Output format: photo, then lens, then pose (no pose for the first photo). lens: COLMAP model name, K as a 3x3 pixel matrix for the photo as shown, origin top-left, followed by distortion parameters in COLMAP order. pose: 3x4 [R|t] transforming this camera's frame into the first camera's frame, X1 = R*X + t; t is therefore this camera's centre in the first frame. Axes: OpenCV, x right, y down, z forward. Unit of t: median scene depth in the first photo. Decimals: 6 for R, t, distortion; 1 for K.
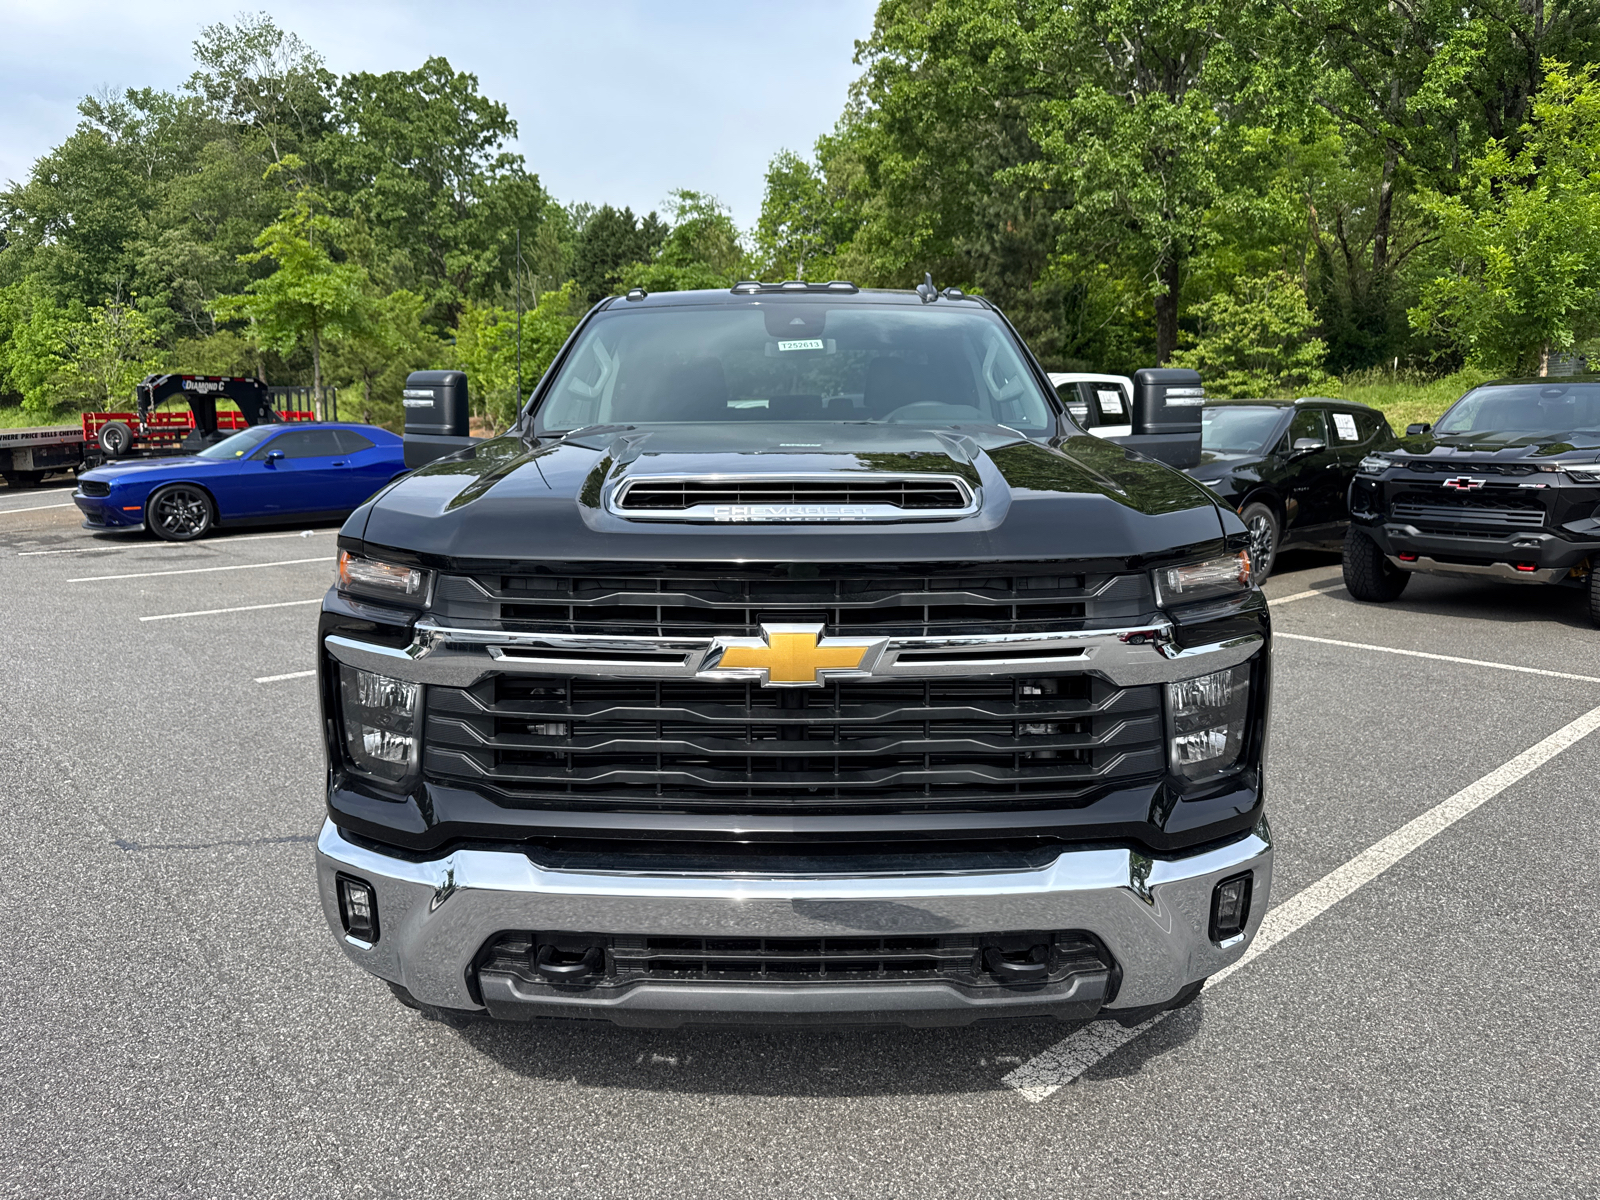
lens RADIAL K [[1128.8, 0, 786.2], [0, 1128.8, 596.7], [0, 0, 1]] dist [0.018576, -0.023906]
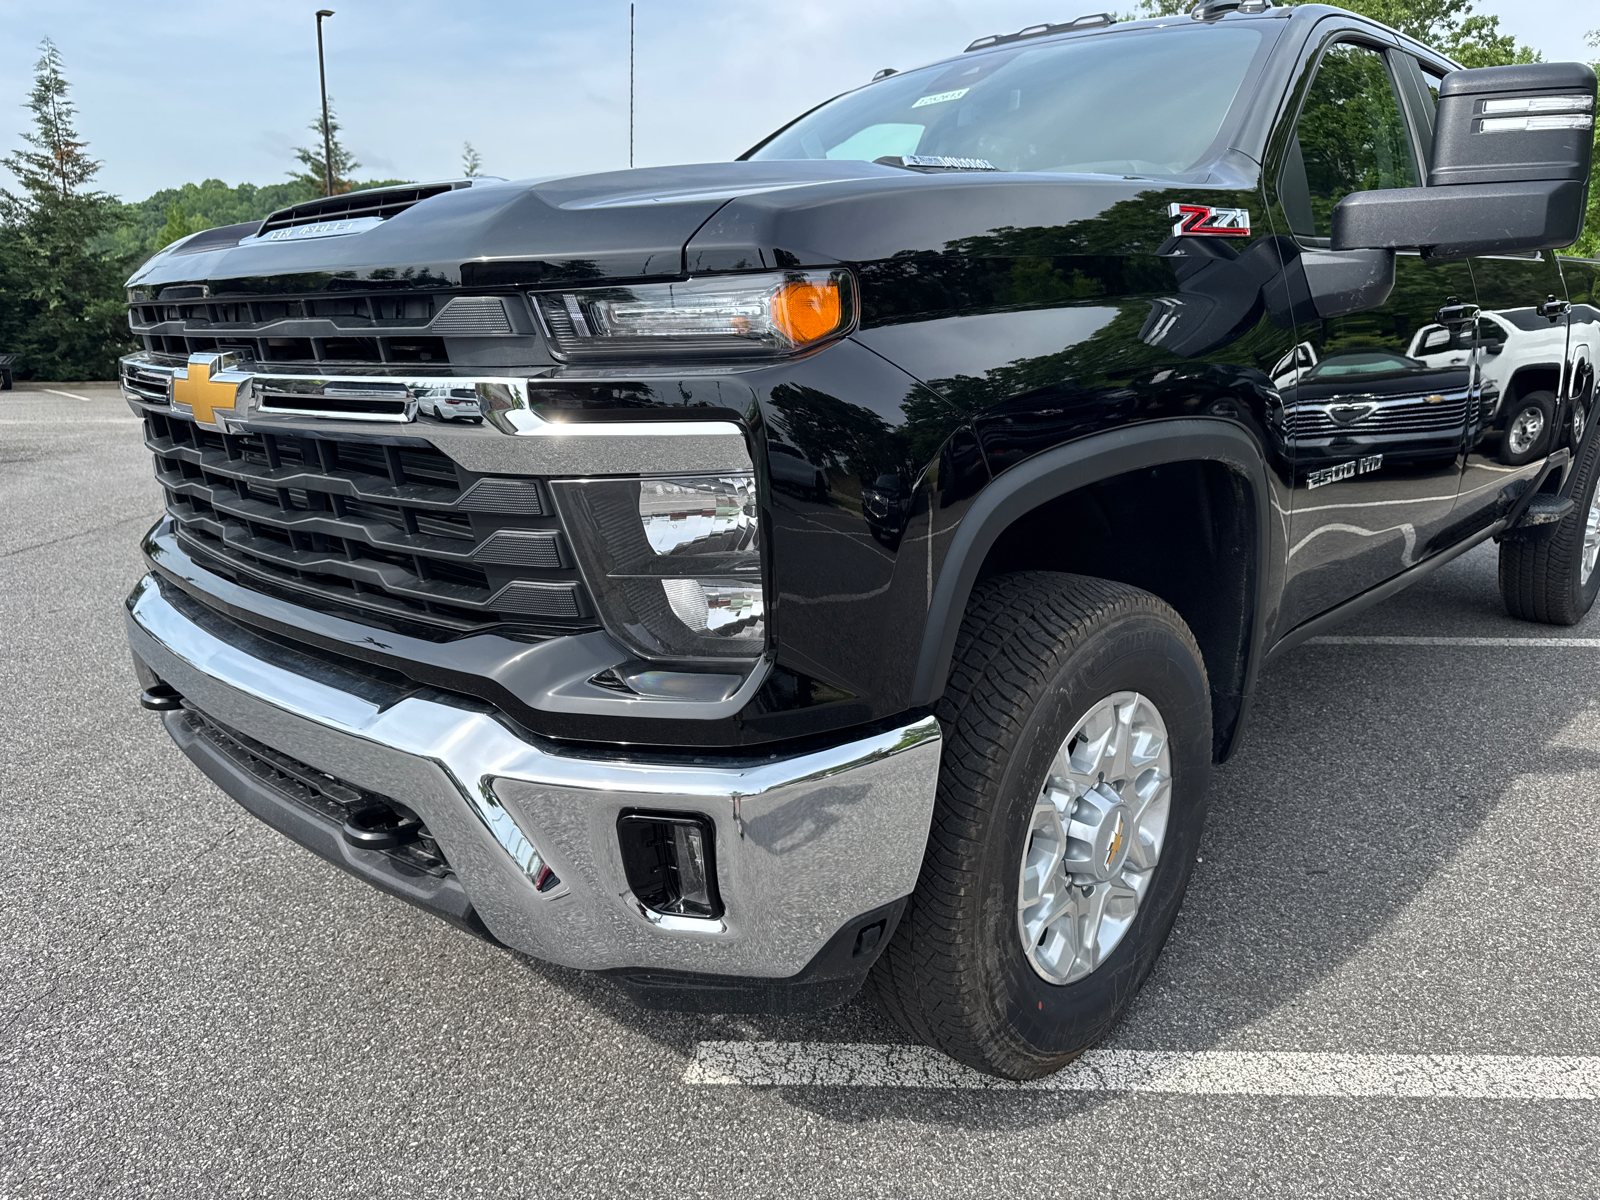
lens RADIAL K [[1128.8, 0, 845.9], [0, 1128.8, 602.1], [0, 0, 1]] dist [0.018576, -0.023906]
pose [[0.727026, 0.160078, -0.667689, 0.662038], [-0.112058, 0.987068, 0.114632, 0.039157], [0.677404, -0.008521, 0.735562, 0.479877]]
